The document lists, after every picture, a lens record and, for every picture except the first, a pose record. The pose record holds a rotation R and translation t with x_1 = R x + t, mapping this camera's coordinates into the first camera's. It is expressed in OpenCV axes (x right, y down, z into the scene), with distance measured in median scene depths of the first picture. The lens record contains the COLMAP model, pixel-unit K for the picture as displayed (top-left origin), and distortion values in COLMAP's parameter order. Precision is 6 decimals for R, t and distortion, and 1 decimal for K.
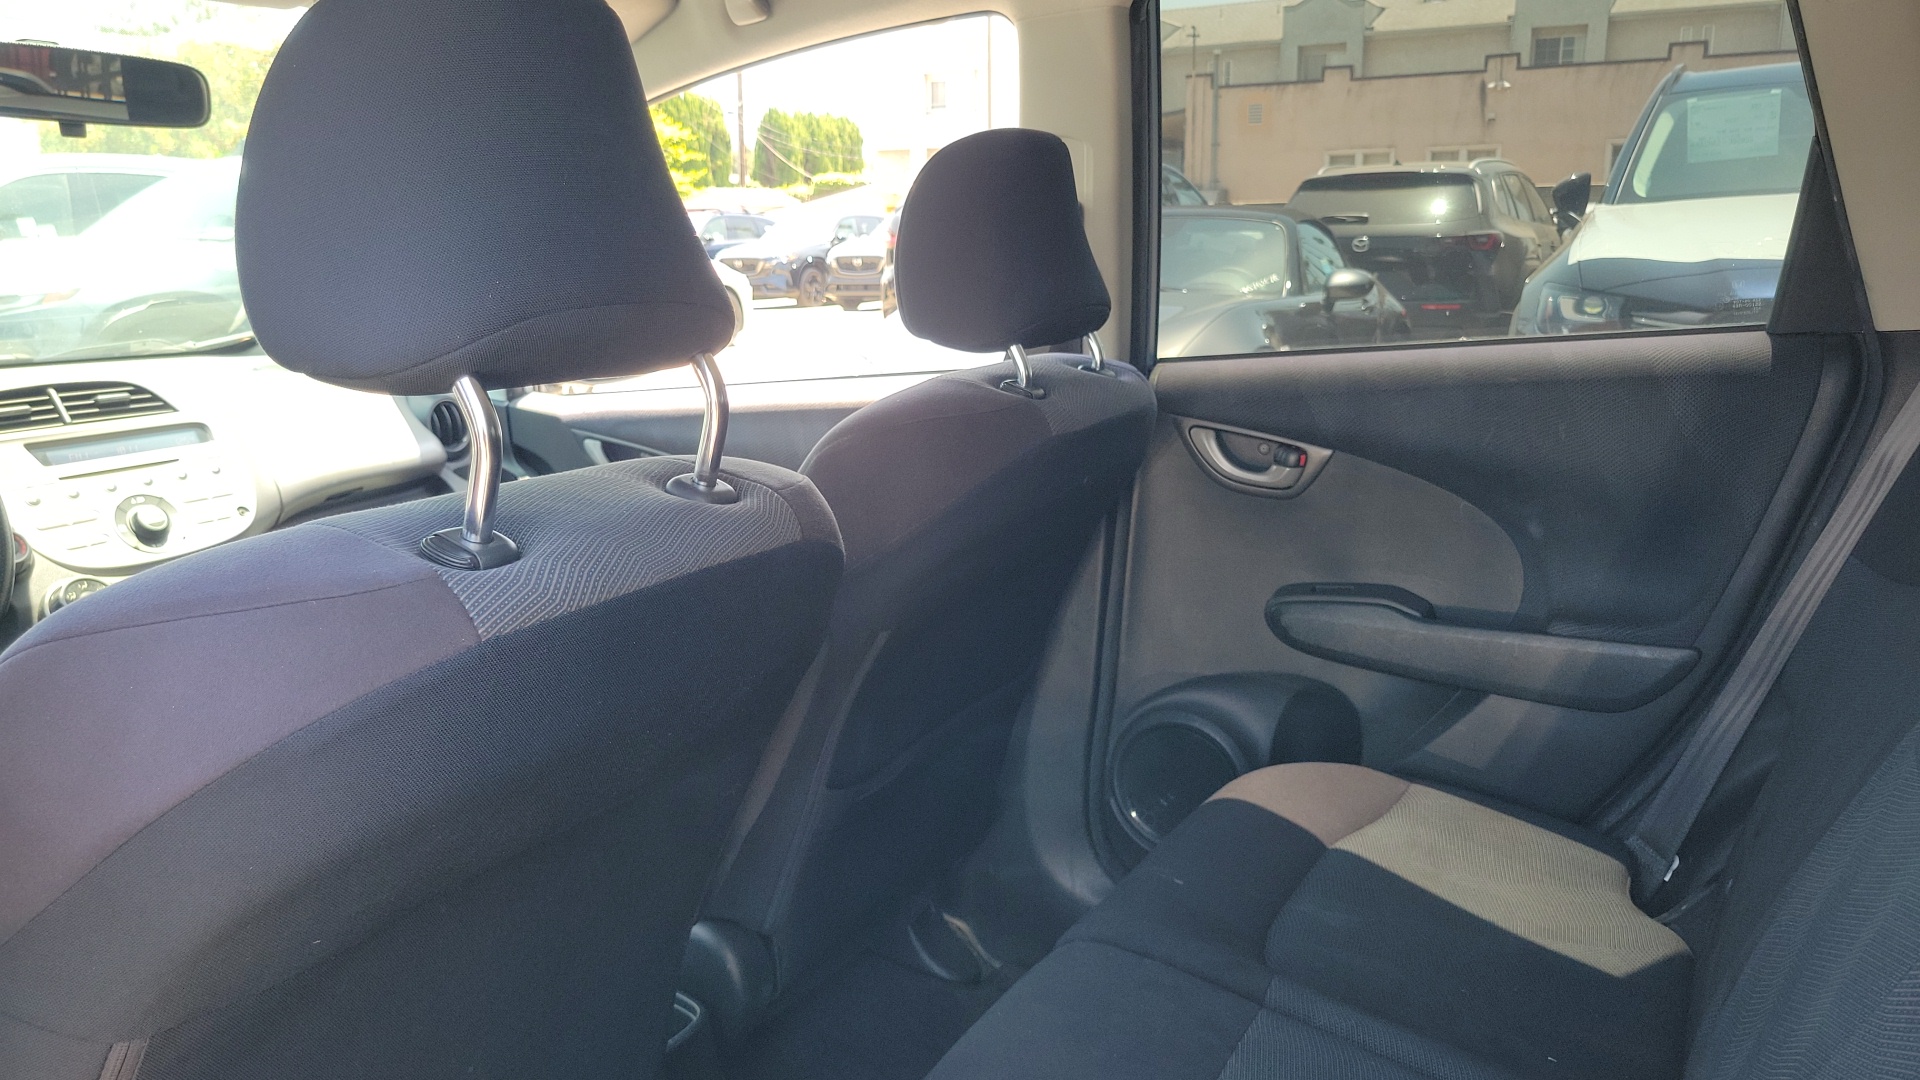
lens RADIAL K [[1471.1, 0, 929.5], [0, 1471.1, 547.1], [0, 0, 1]] dist [0.036084, -0.025215]
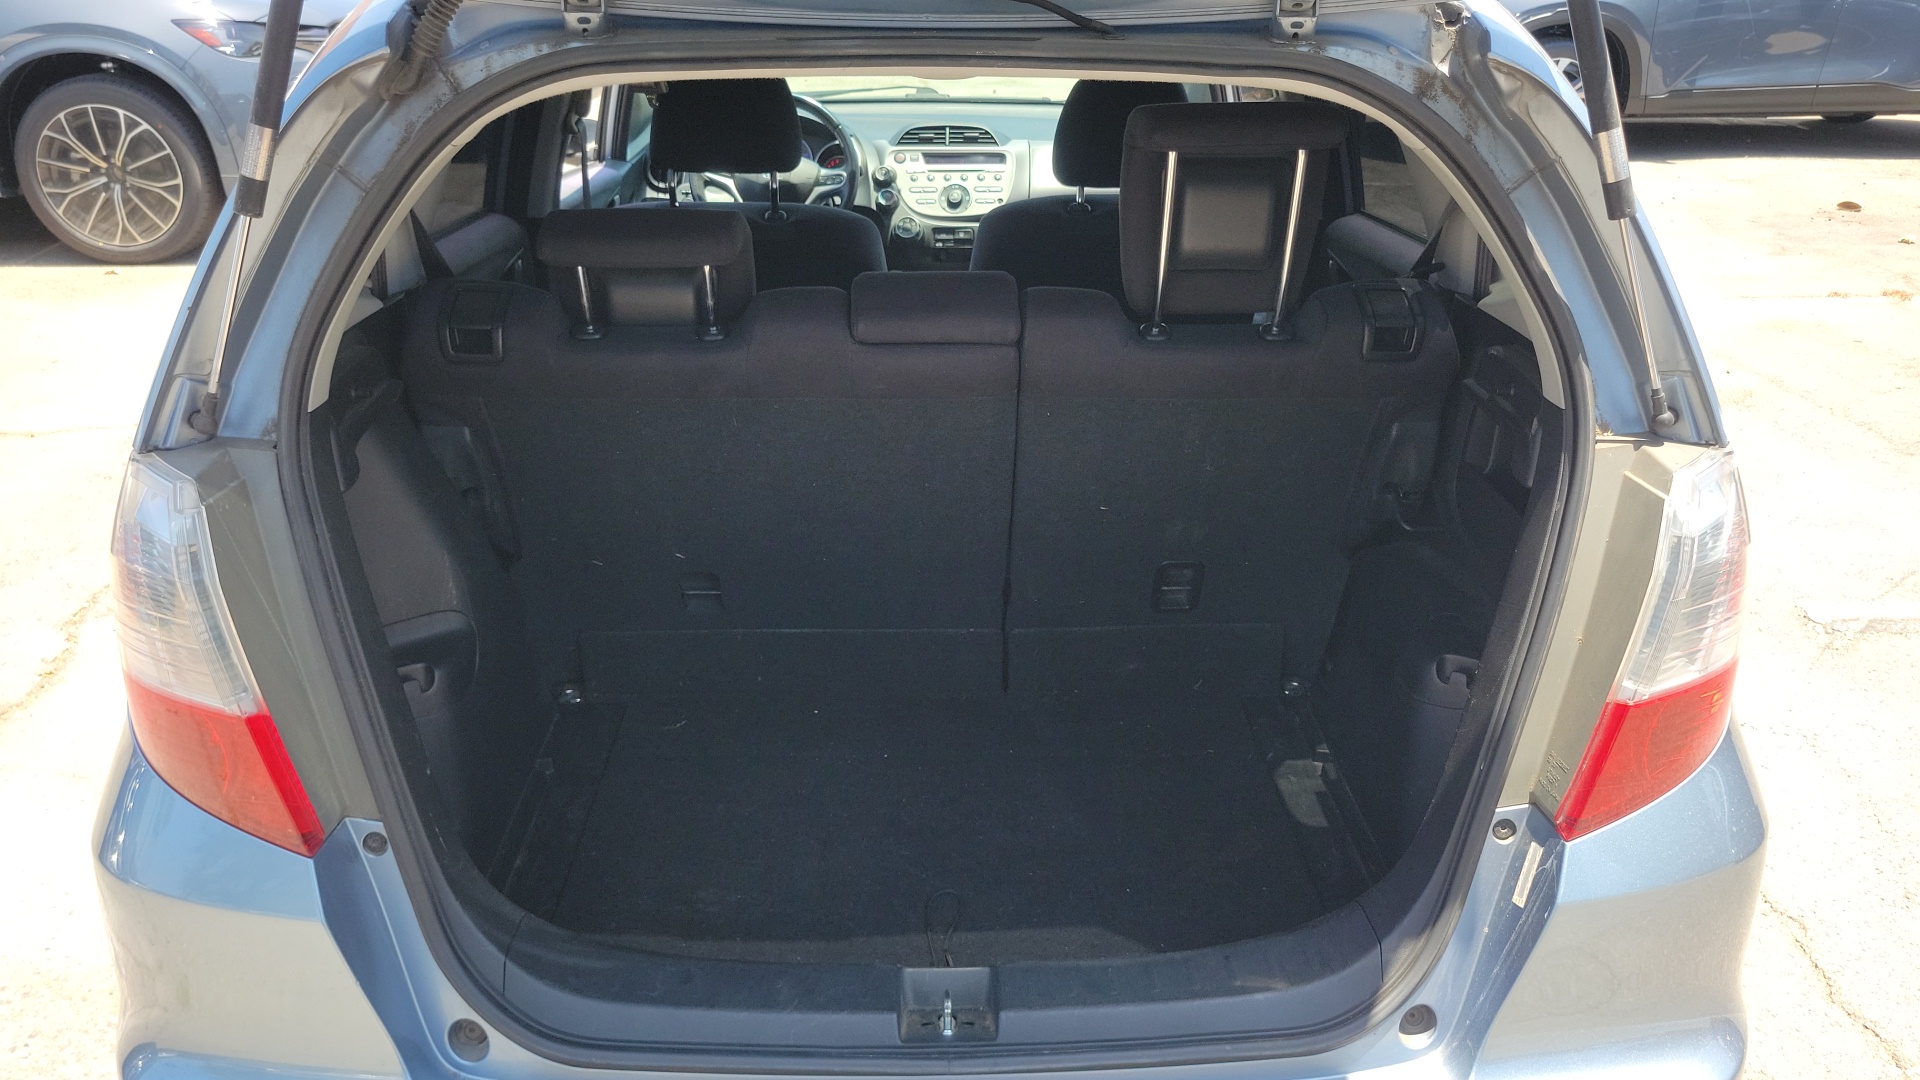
lens RADIAL K [[1471.1, 0, 974.9], [0, 1471.1, 556.3], [0, 0, 1]] dist [0.036084, -0.025215]
pose [[0.524524, 0.368522, -0.767506, 1.308522], [-0.196045, 0.929523, 0.312336, -0.205226], [0.828517, -0.013362, 0.559804, -0.177150]]
